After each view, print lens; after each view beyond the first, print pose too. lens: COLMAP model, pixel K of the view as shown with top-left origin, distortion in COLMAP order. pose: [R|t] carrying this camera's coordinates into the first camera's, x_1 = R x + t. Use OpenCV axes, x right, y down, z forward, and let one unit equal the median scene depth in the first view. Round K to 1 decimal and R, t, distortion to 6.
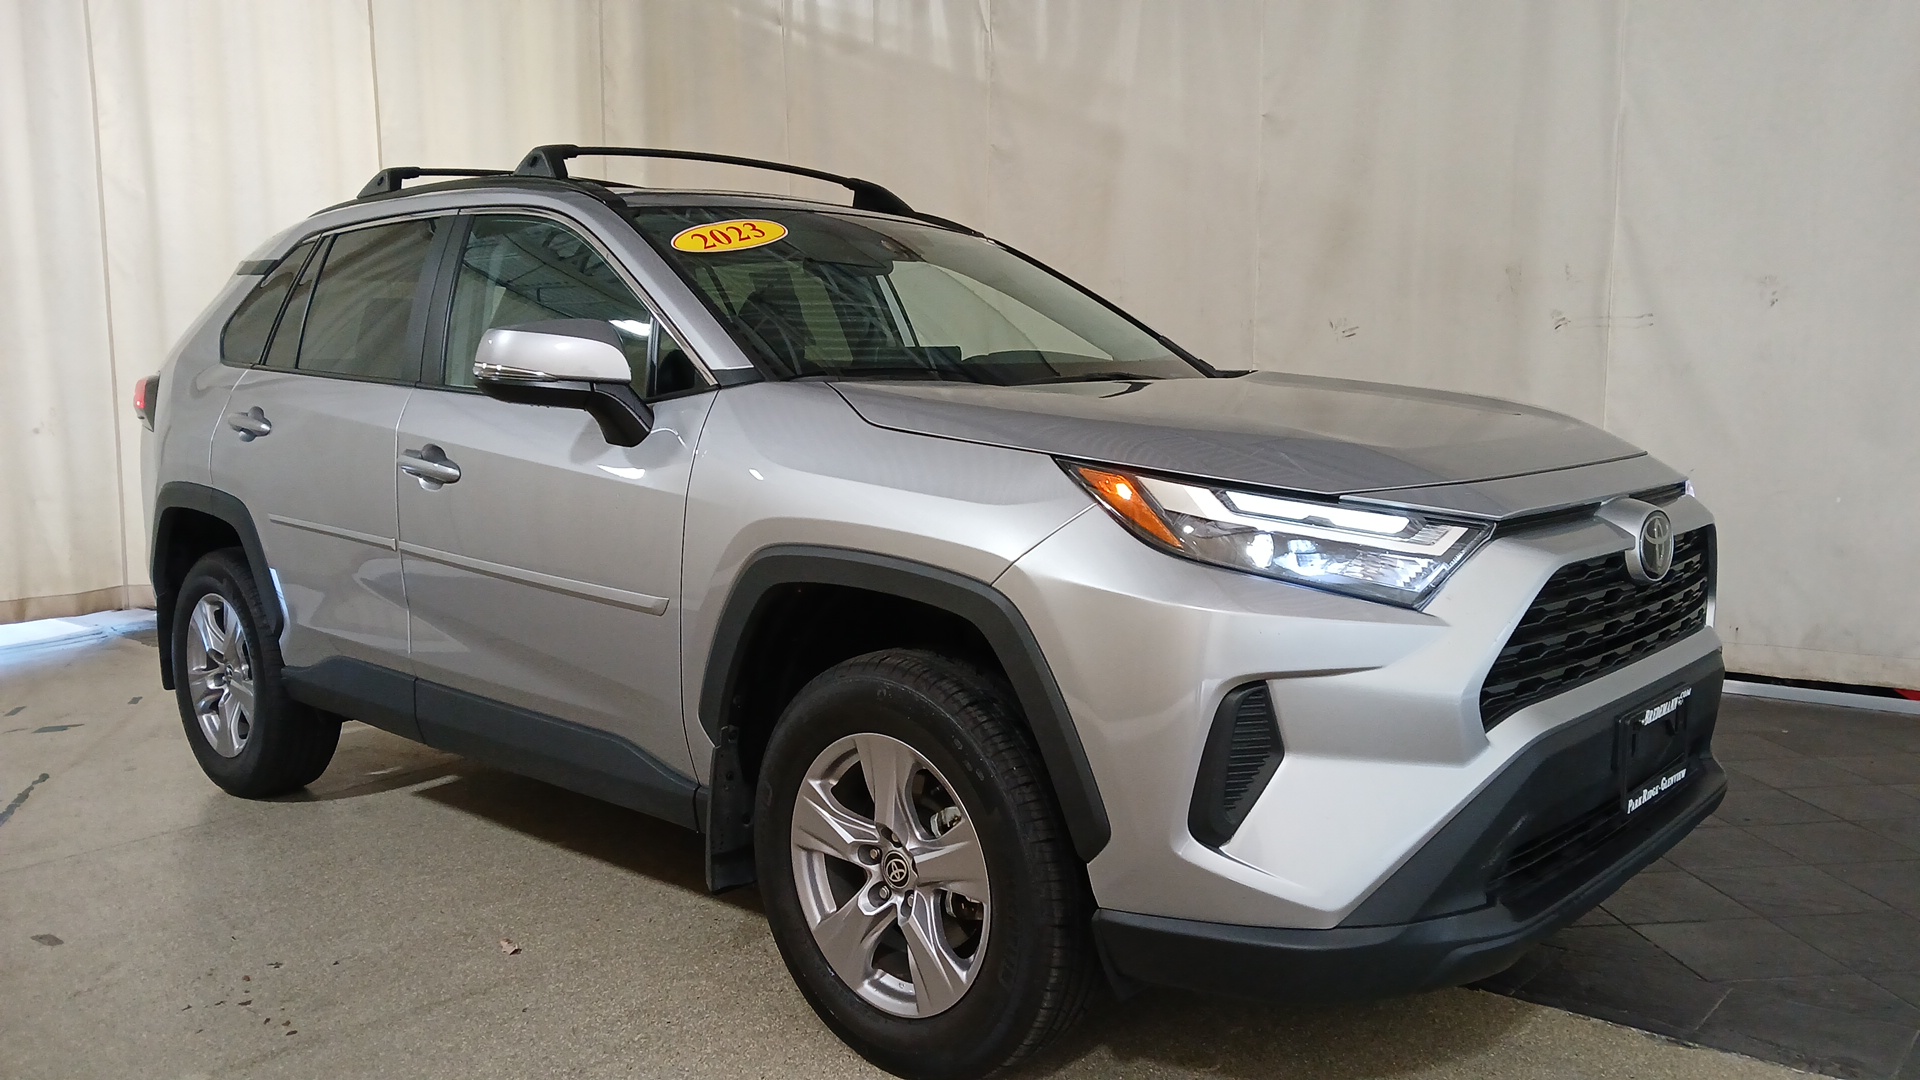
lens RADIAL K [[1454.1, 0, 963.8], [0, 1454.1, 552.1], [0, 0, 1]] dist [0.019078, -0.005927]
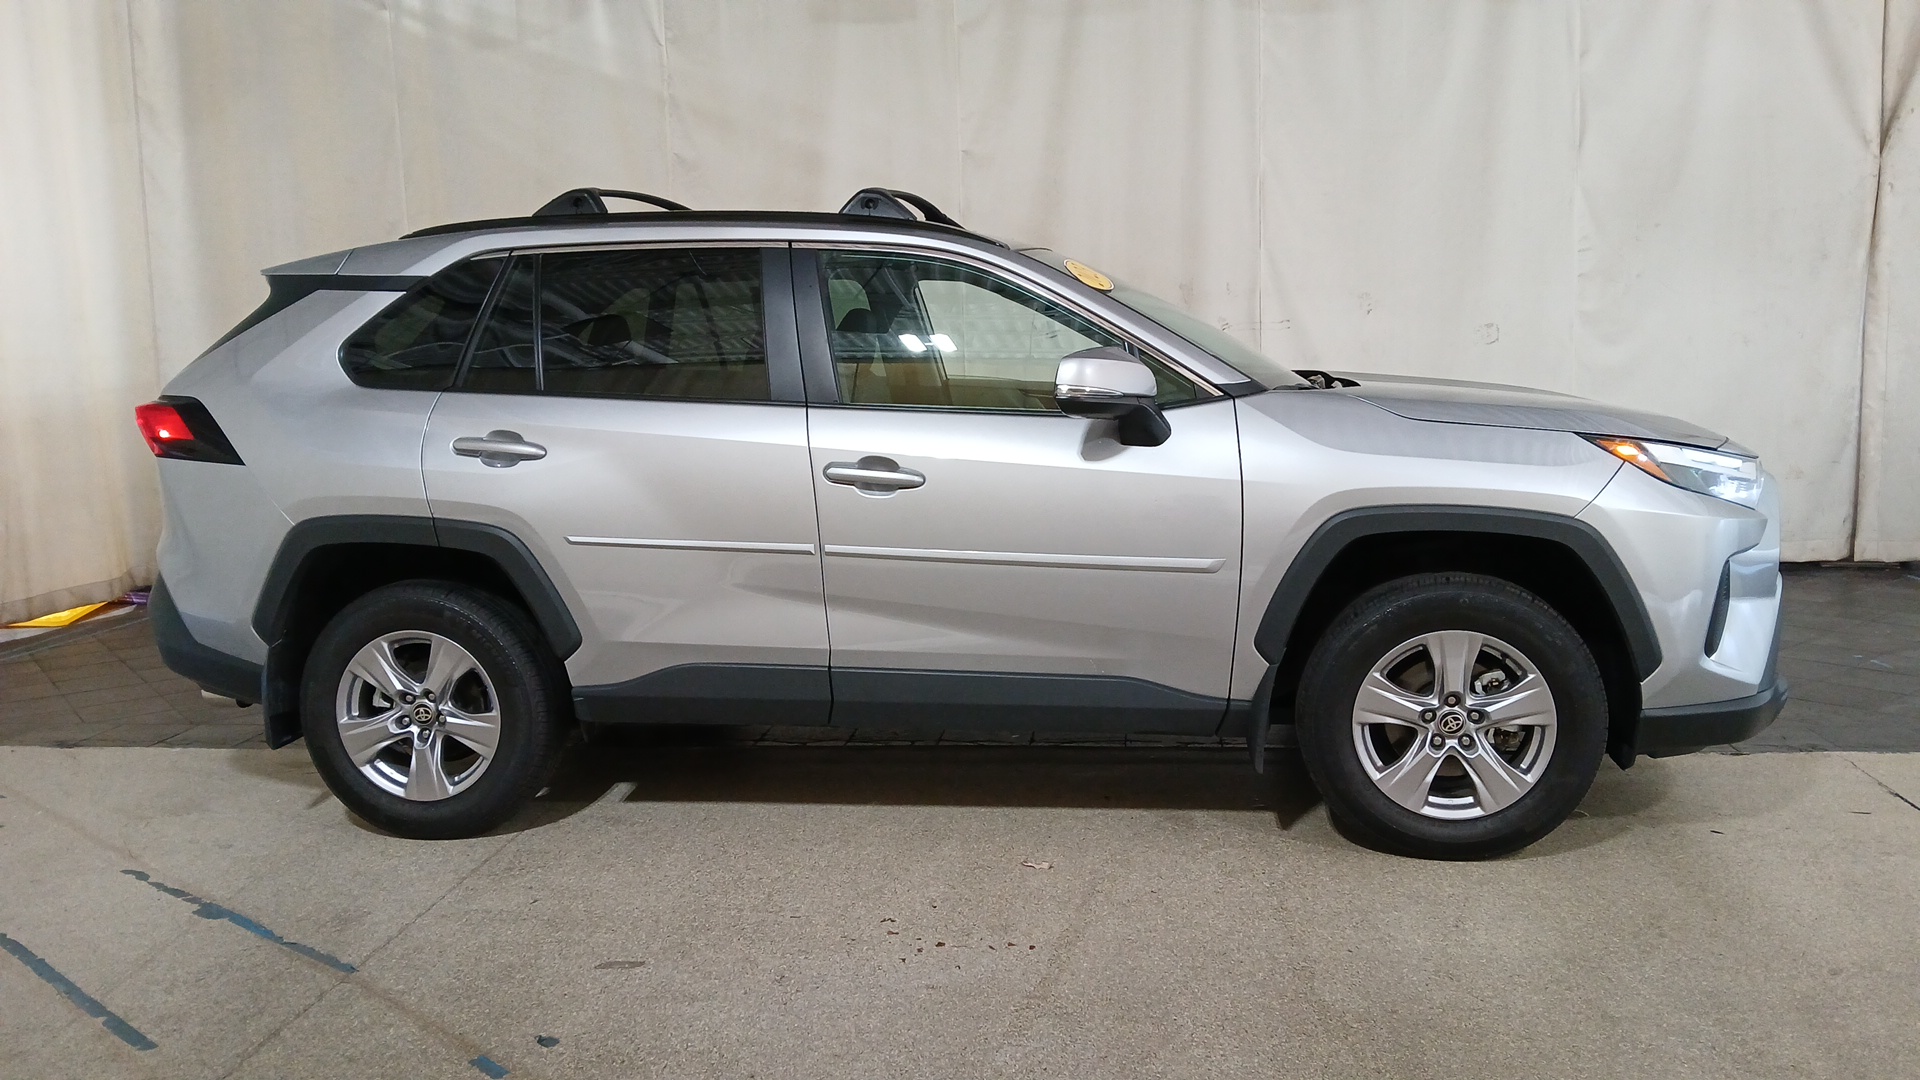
lens RADIAL K [[1454.1, 0, 961.0], [0, 1454.1, 534.8], [0, 0, 1]] dist [0.019078, -0.005927]
pose [[0.845122, -0.083817, 0.527962, -1.070223], [0.083368, 0.996213, 0.024704, -0.041384], [-0.528033, 0.023137, 0.848909, 0.010528]]
